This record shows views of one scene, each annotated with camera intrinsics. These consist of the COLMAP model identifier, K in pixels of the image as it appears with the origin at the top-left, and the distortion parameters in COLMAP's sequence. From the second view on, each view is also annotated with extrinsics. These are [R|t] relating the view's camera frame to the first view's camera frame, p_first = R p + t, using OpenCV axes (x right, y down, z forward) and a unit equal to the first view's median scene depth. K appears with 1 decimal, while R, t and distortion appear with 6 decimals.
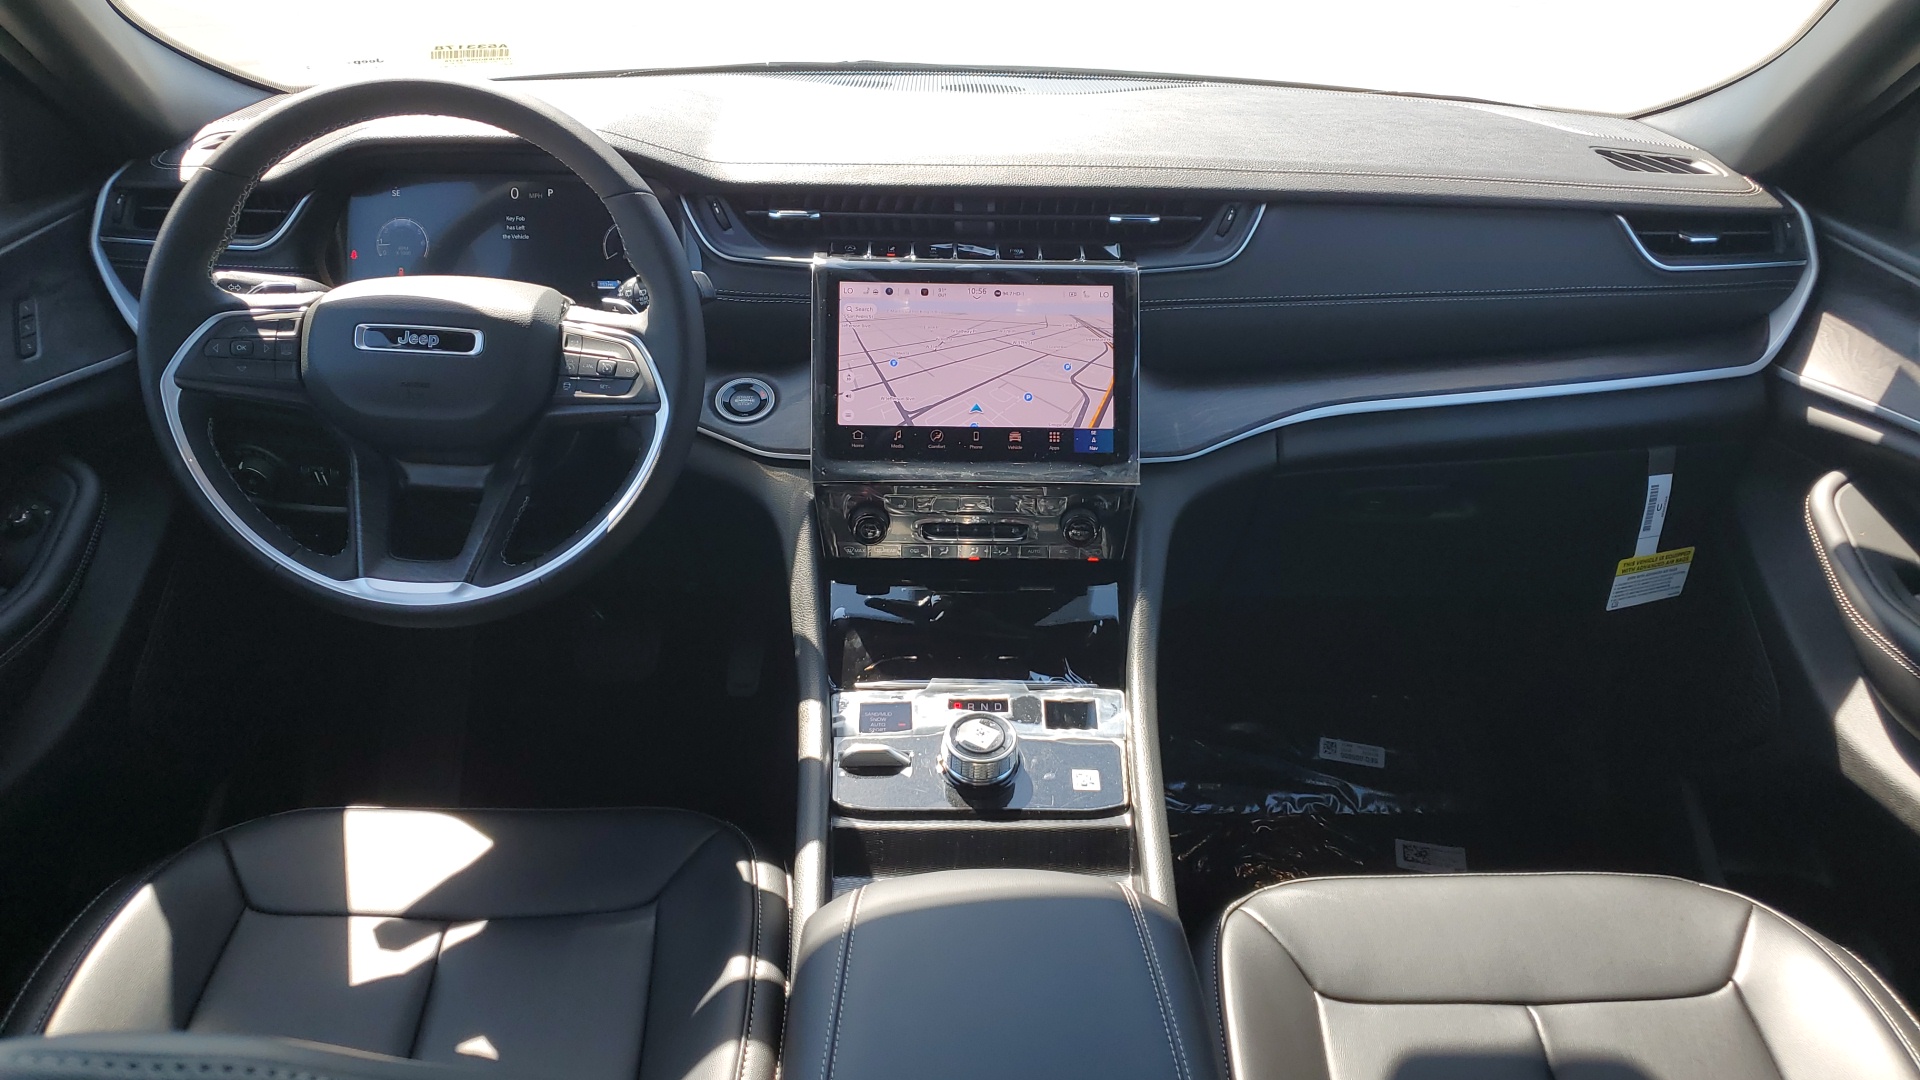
lens RADIAL K [[1341.2, 0, 945.6], [0, 1341.2, 543.2], [0, 0, 1]] dist [0.154873, -0.367391]
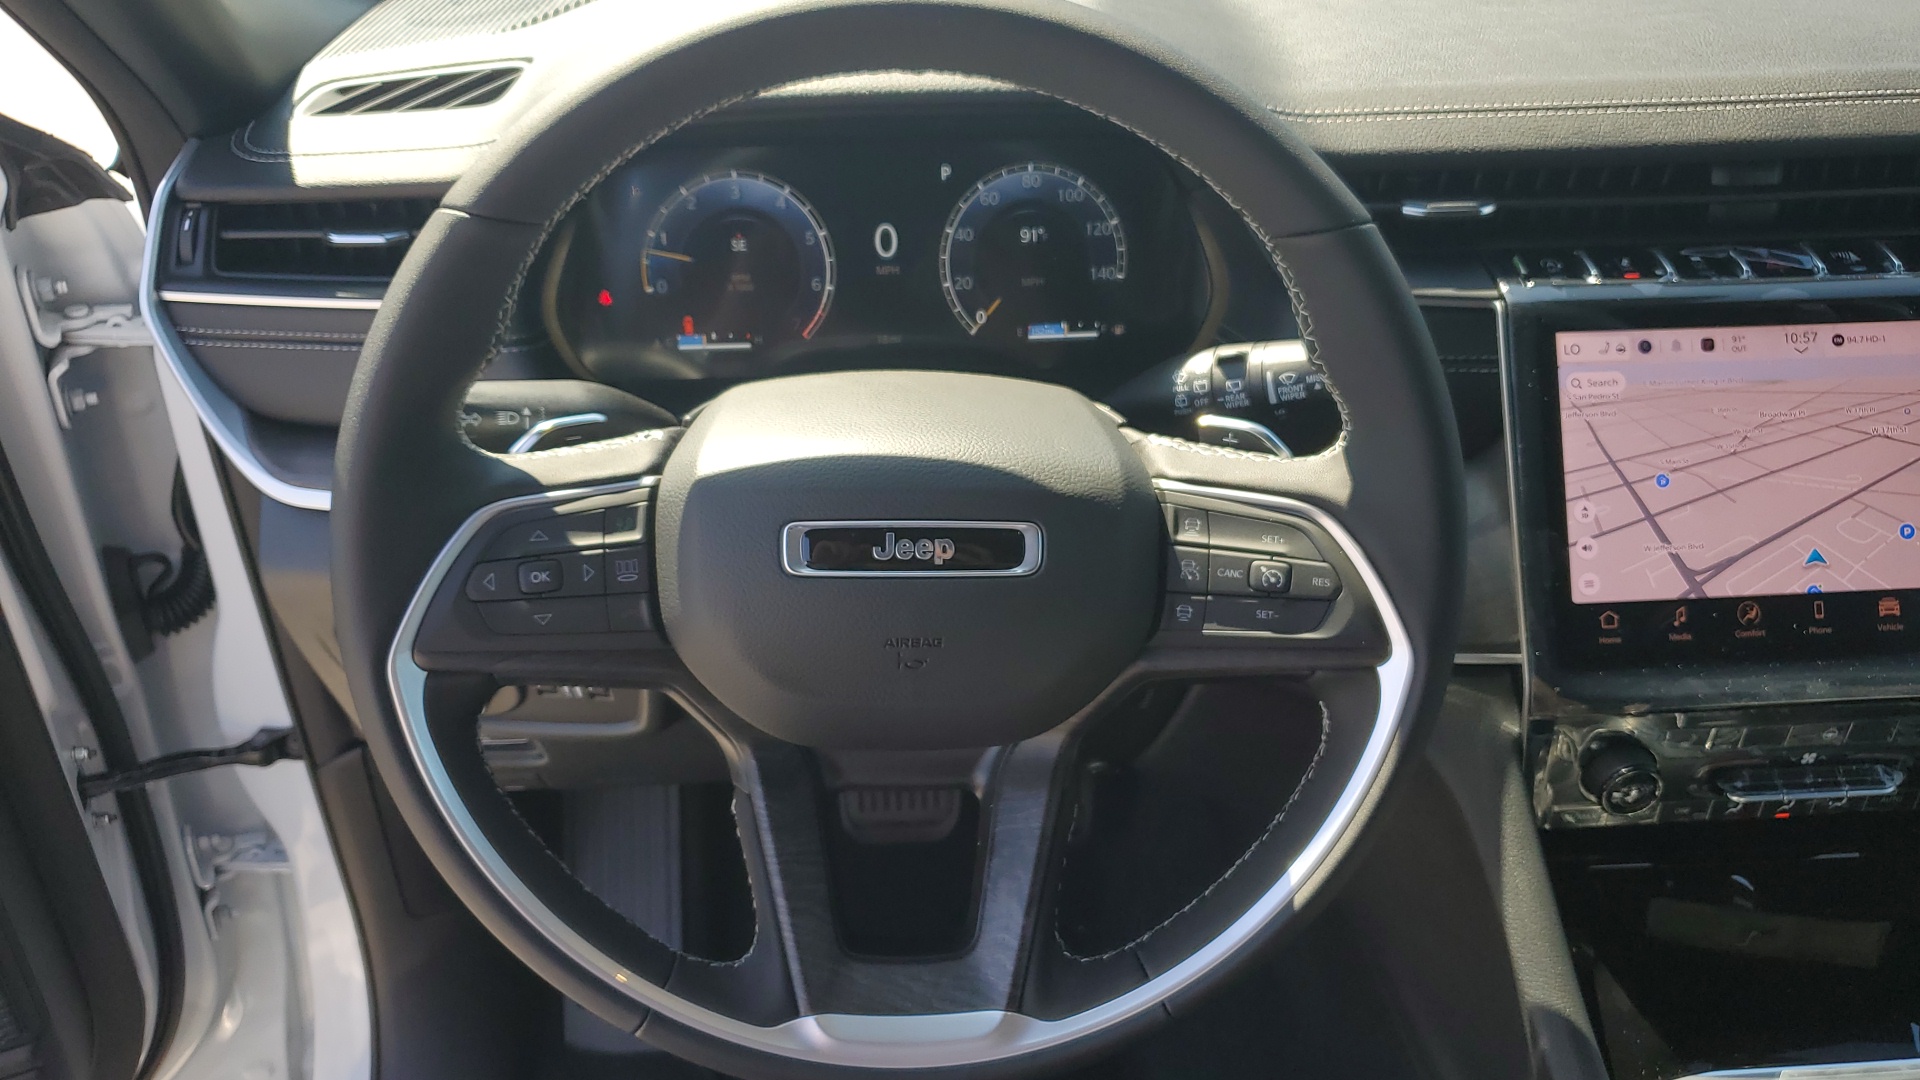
lens RADIAL K [[1436.4, 0, 960.0], [0, 1436.4, 540.0], [0, 0, 1]] dist [0.031656, -0.047777]
pose [[0.998607, -0.045821, 0.026162, -0.349557], [0.043308, 0.995029, 0.089680, -0.180923], [-0.030141, -0.088422, 0.995627, 0.442828]]
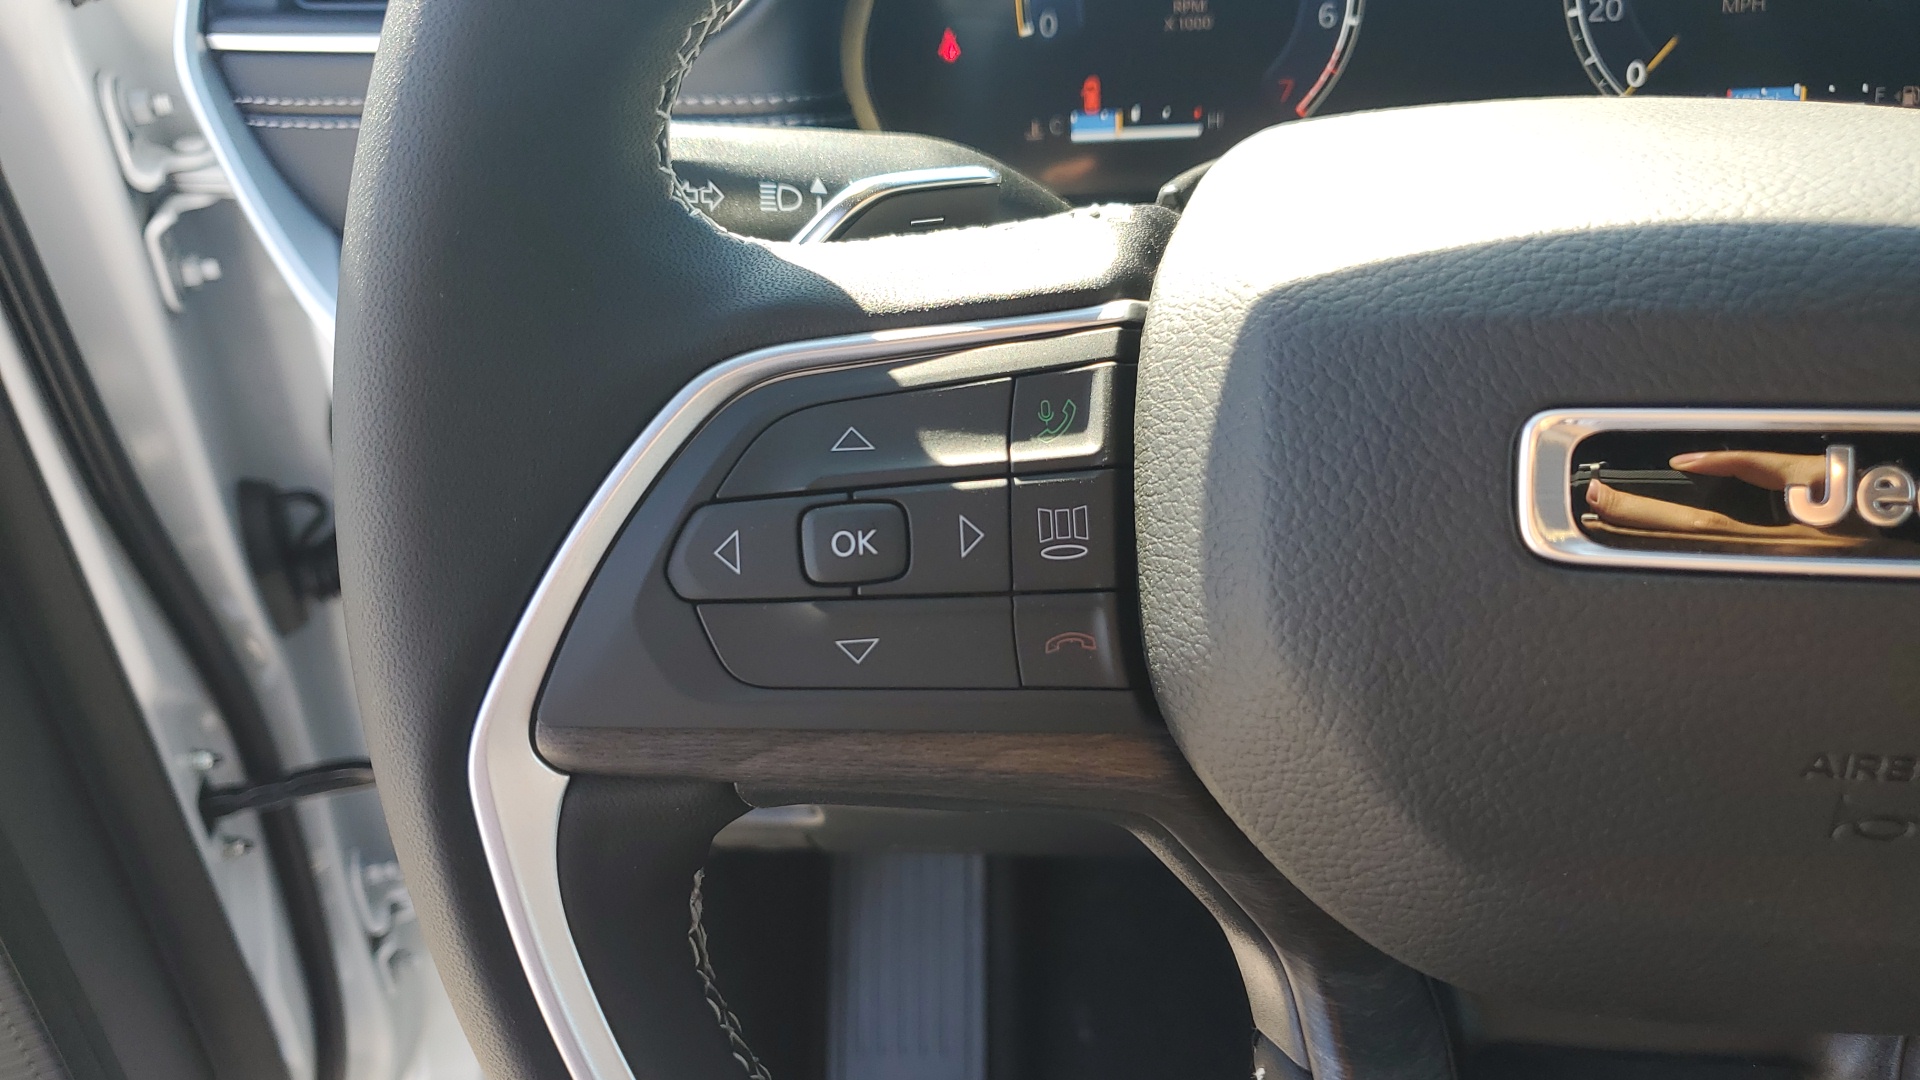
lens RADIAL K [[1515.9, 0, 1038.4], [0, 1515.9, 537.3], [0, 0, 1]] dist [-0.013484, -0.005478]
pose [[0.994774, -0.019127, -0.100290, -0.432779], [0.029873, 0.993835, 0.106770, -0.153117], [0.097629, -0.109208, 0.989213, 0.728103]]
